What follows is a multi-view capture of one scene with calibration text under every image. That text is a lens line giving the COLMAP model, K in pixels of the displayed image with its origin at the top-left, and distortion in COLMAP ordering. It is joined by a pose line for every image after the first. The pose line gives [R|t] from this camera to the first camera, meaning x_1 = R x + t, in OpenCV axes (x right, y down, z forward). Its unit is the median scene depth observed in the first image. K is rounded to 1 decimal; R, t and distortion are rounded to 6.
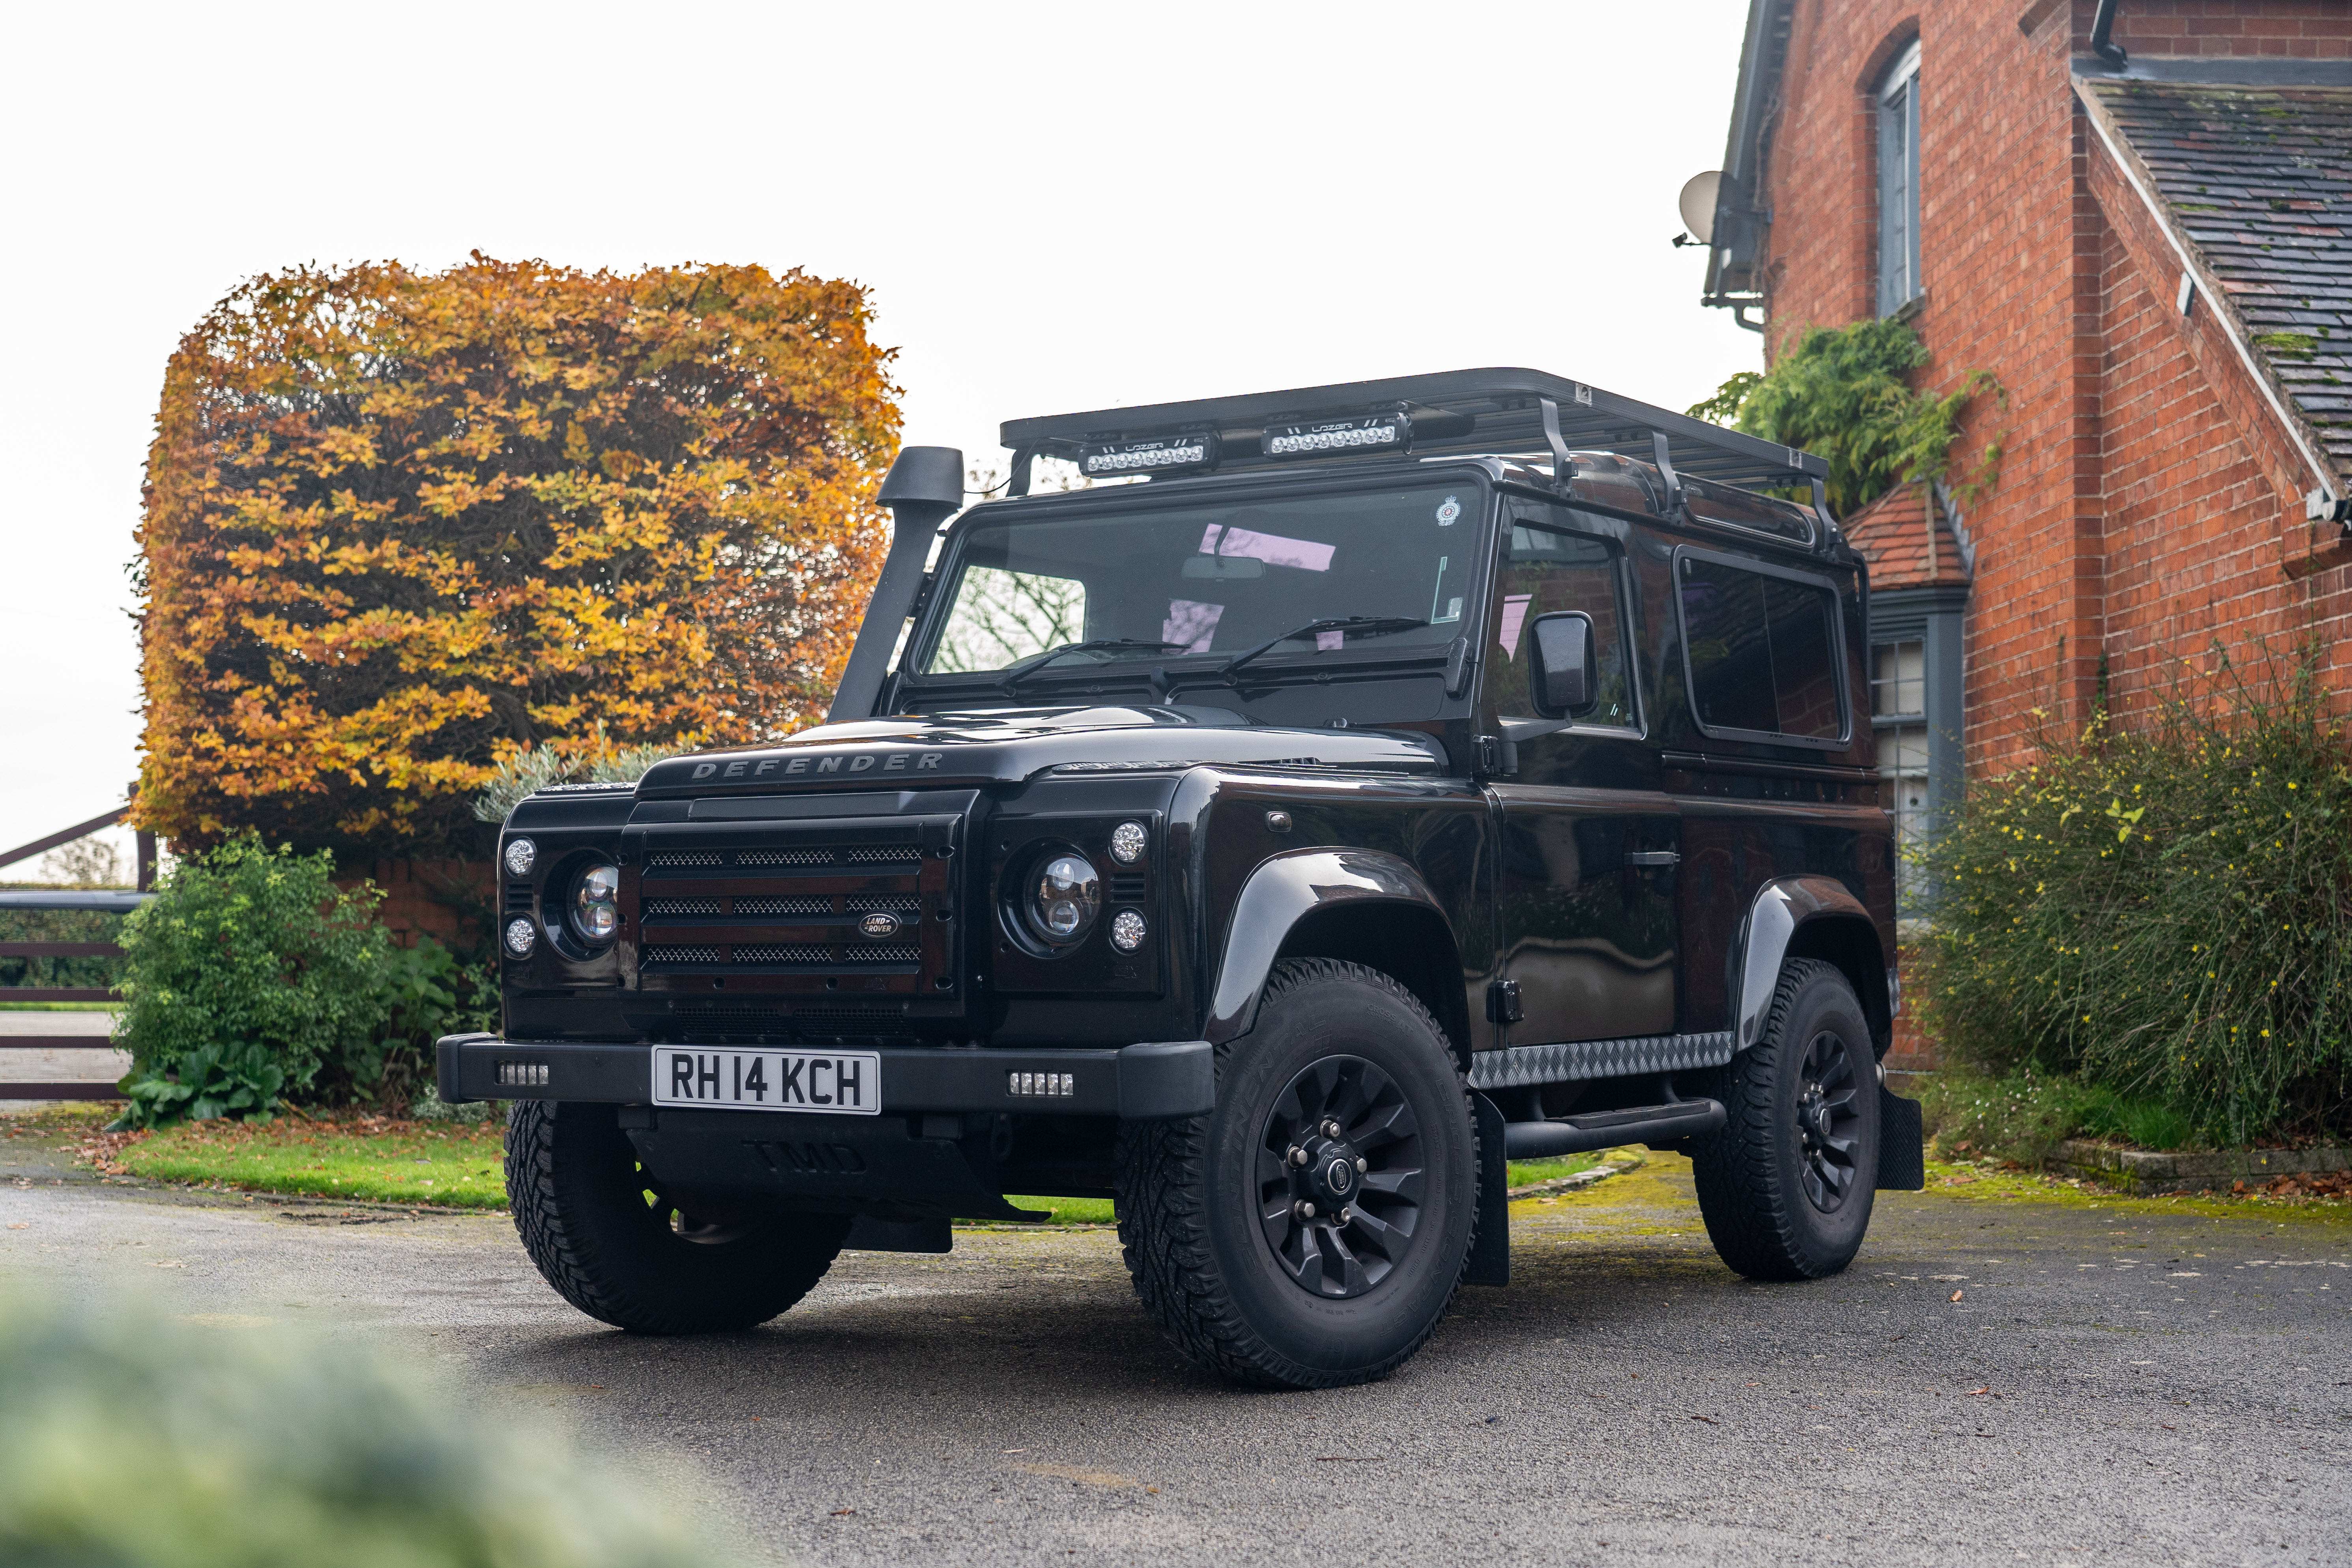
lens RADIAL K [[3202.7, 0, 1174.5], [0, 3202.7, 803.0], [0, 0, 1]] dist [0.027730, 0.000000]
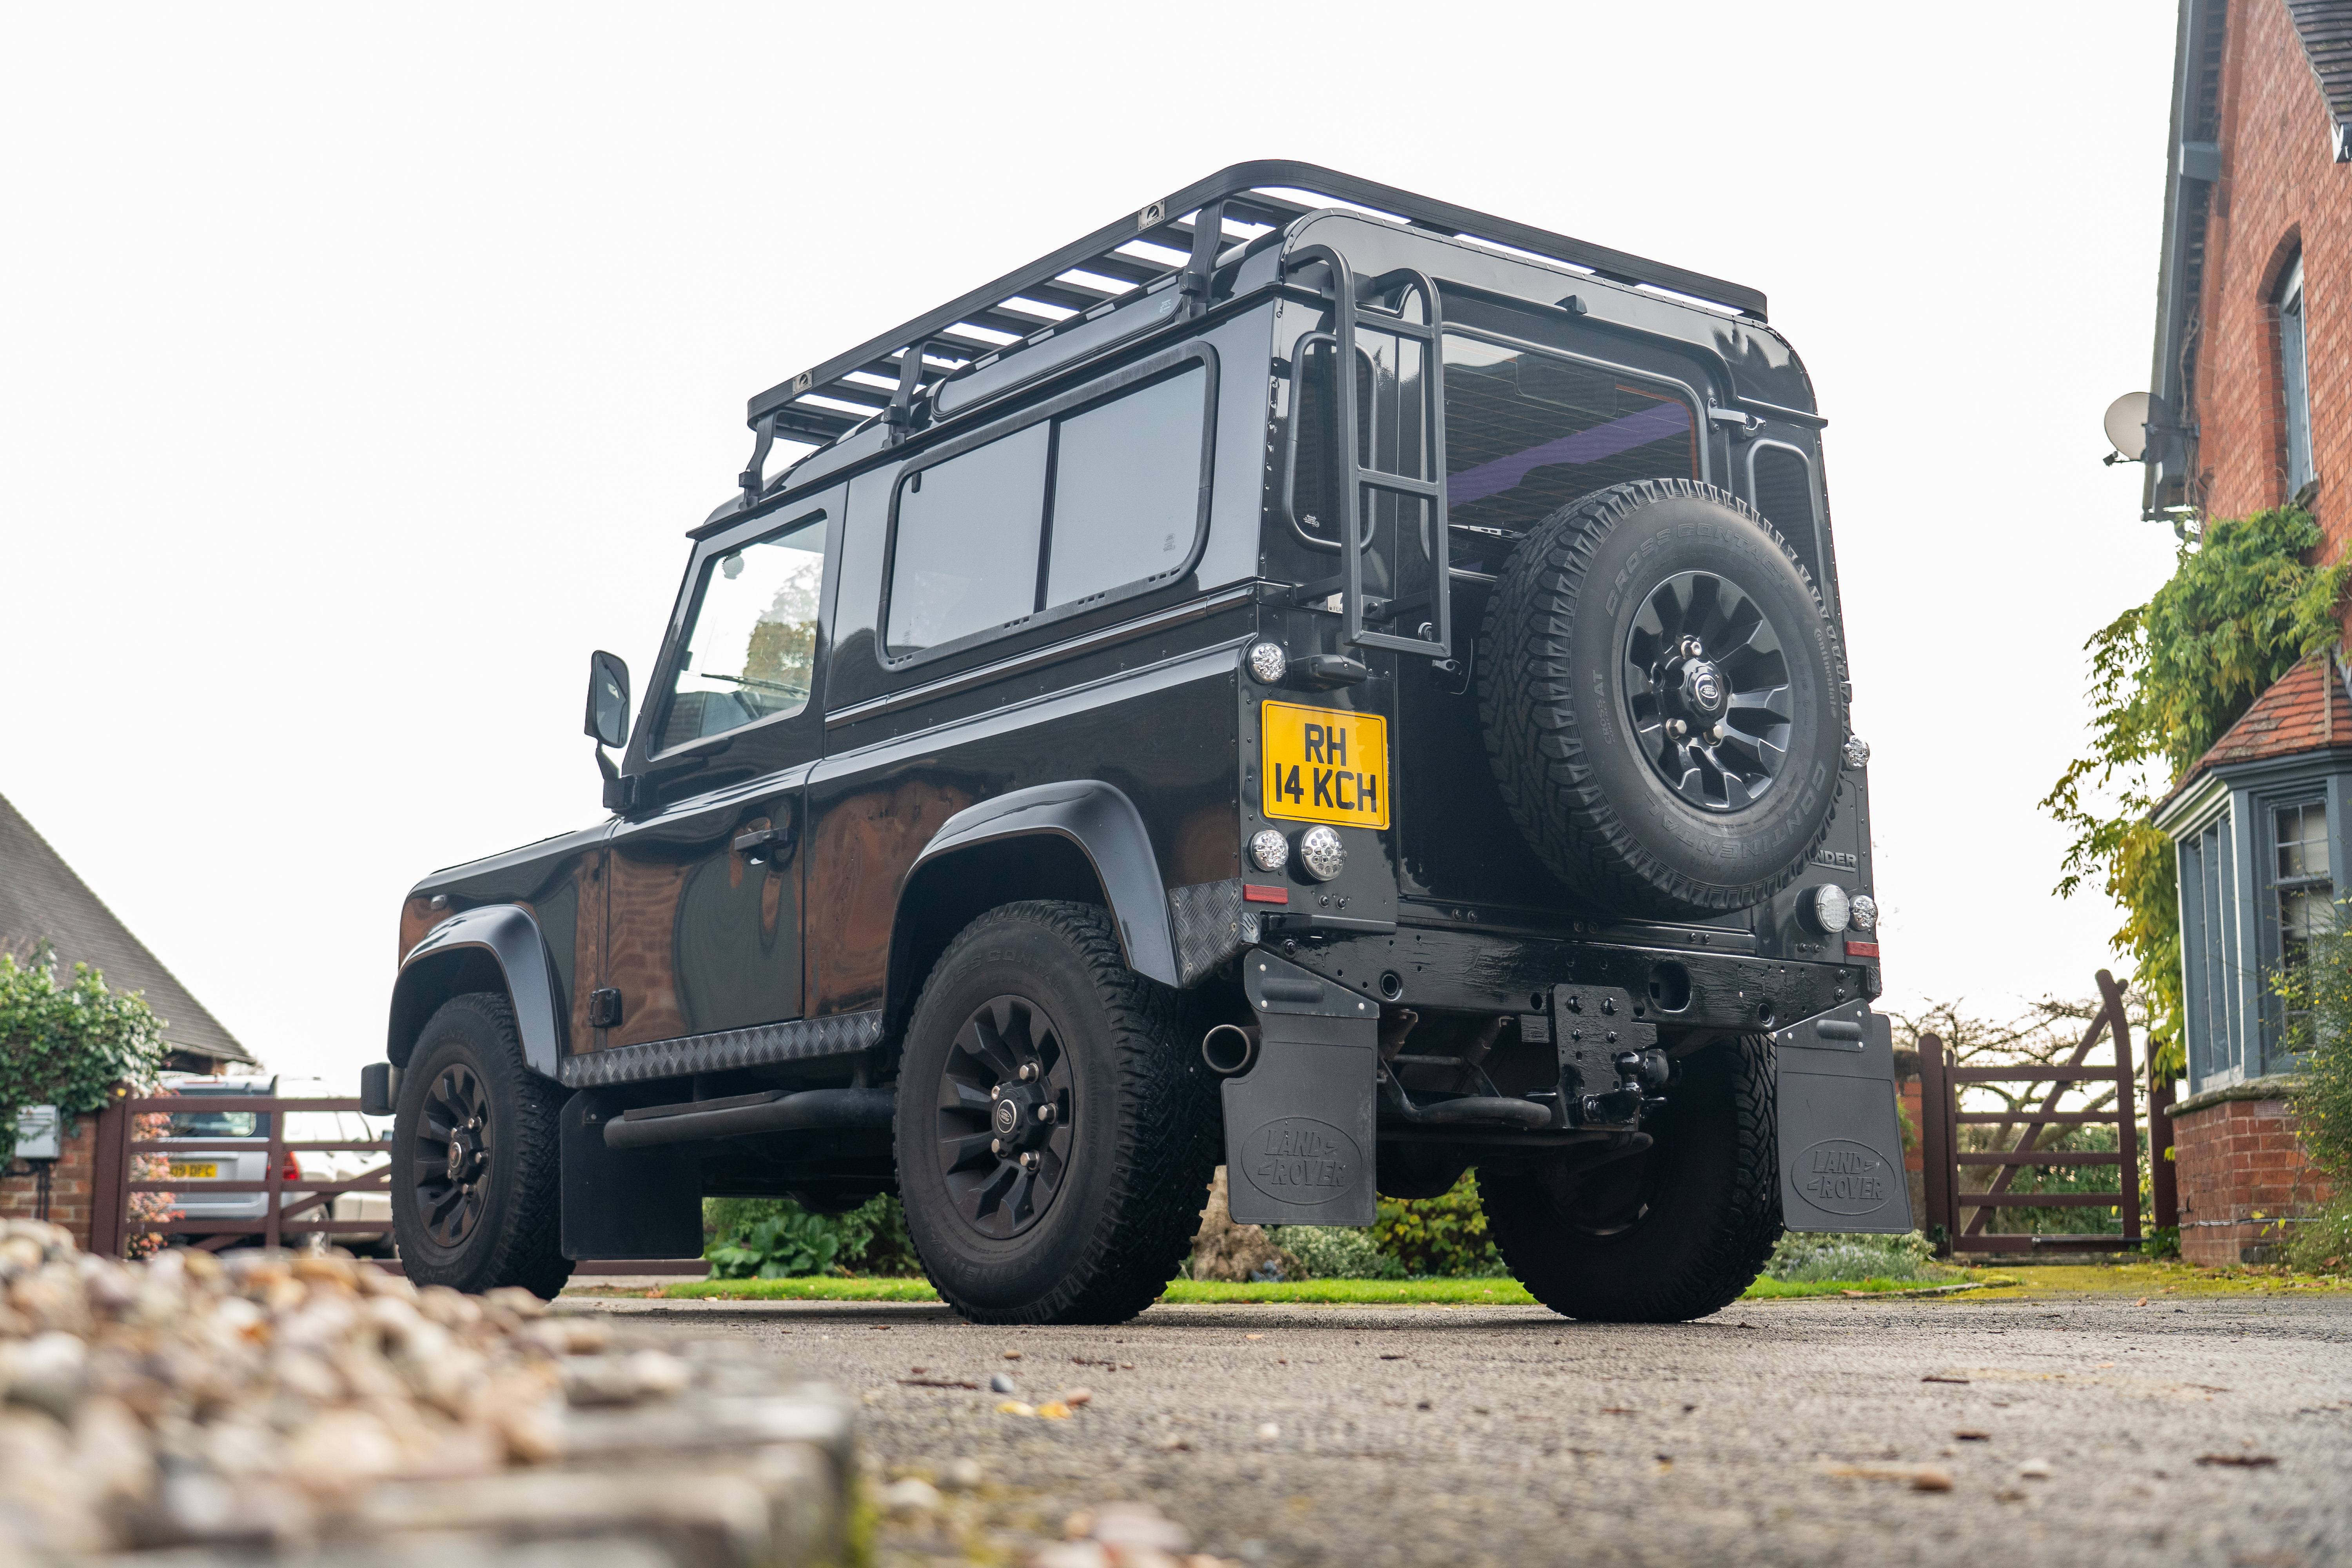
lens RADIAL K [[2967.1, 0, 1176.7], [0, 2967.1, 801.9], [0, 0, 1]] dist [0.040686, 0.000000]
pose [[0.977810, -0.037944, -0.206027, 0.064267], [0.017381, 0.994763, -0.100719, 0.037670], [0.208770, 0.094903, 0.973349, -0.018318]]
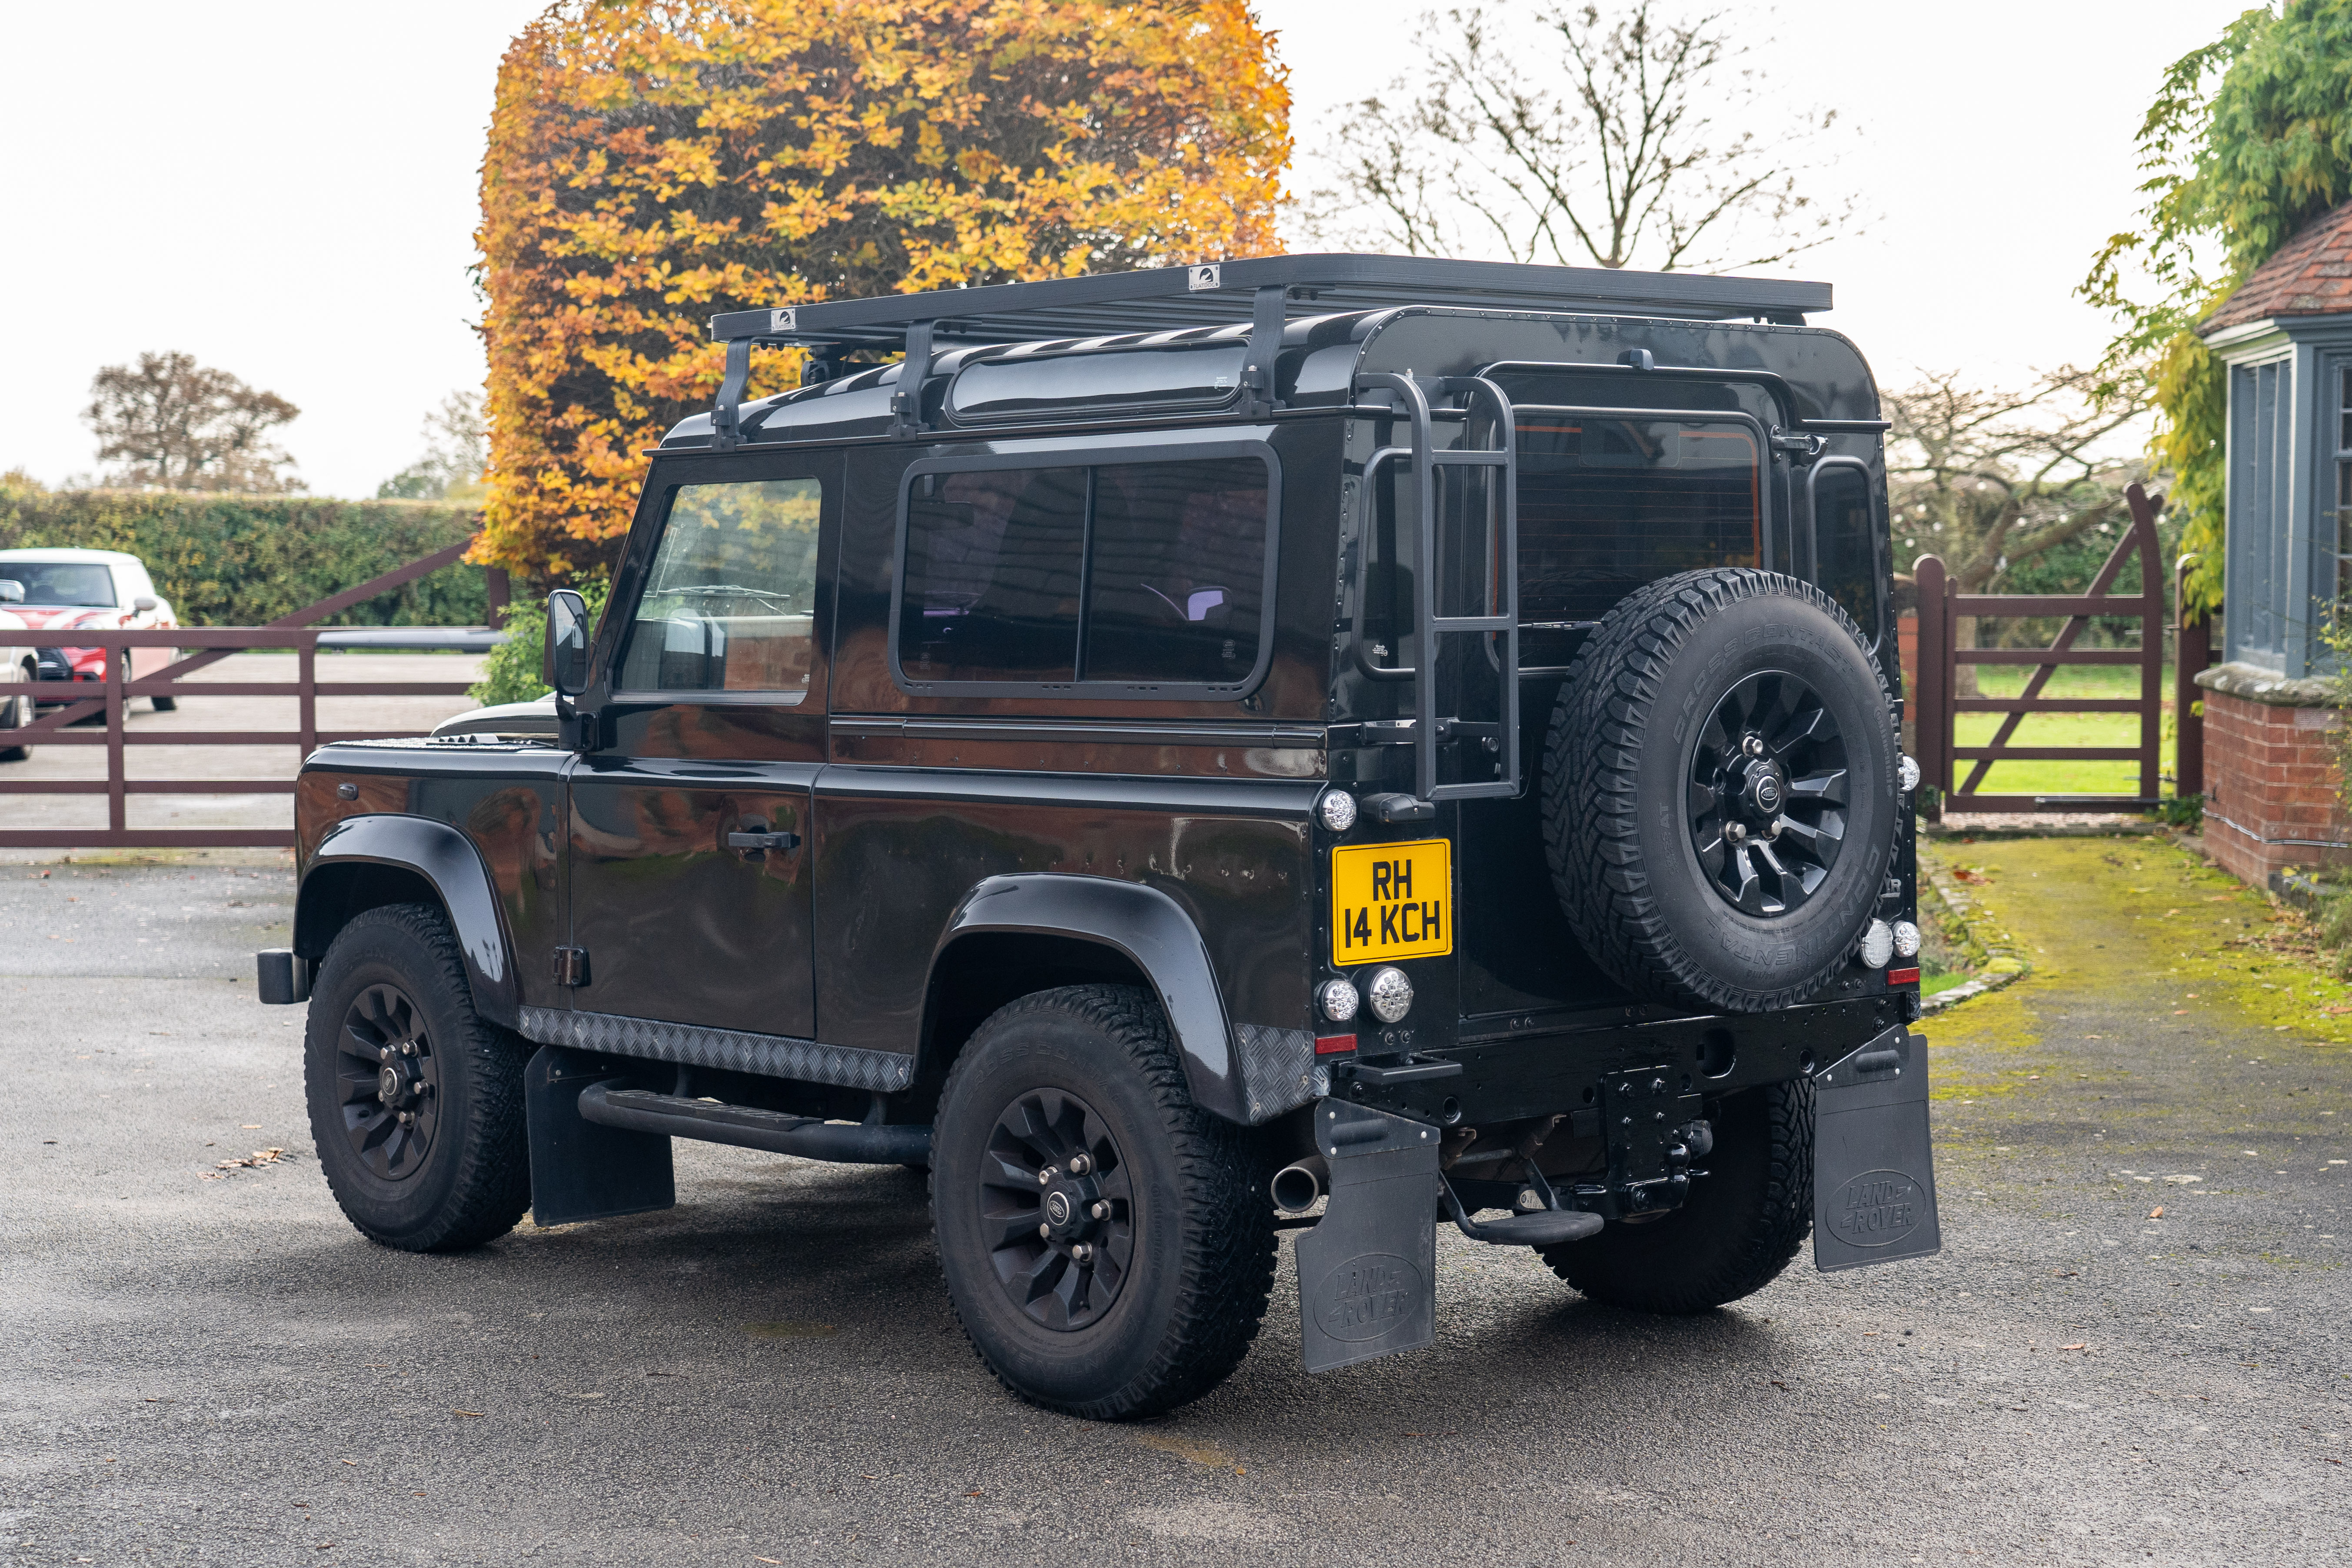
lens RADIAL K [[3880.4, 0, 1260.7], [0, 3880.4, 776.8], [0, 0, 1]] dist [0.050908, 0.000000]
pose [[0.991846, -0.000885, -0.127437, 0.053415], [0.015097, 0.993751, 0.110596, -0.058129], [0.126542, -0.111618, 0.985661, -0.116351]]
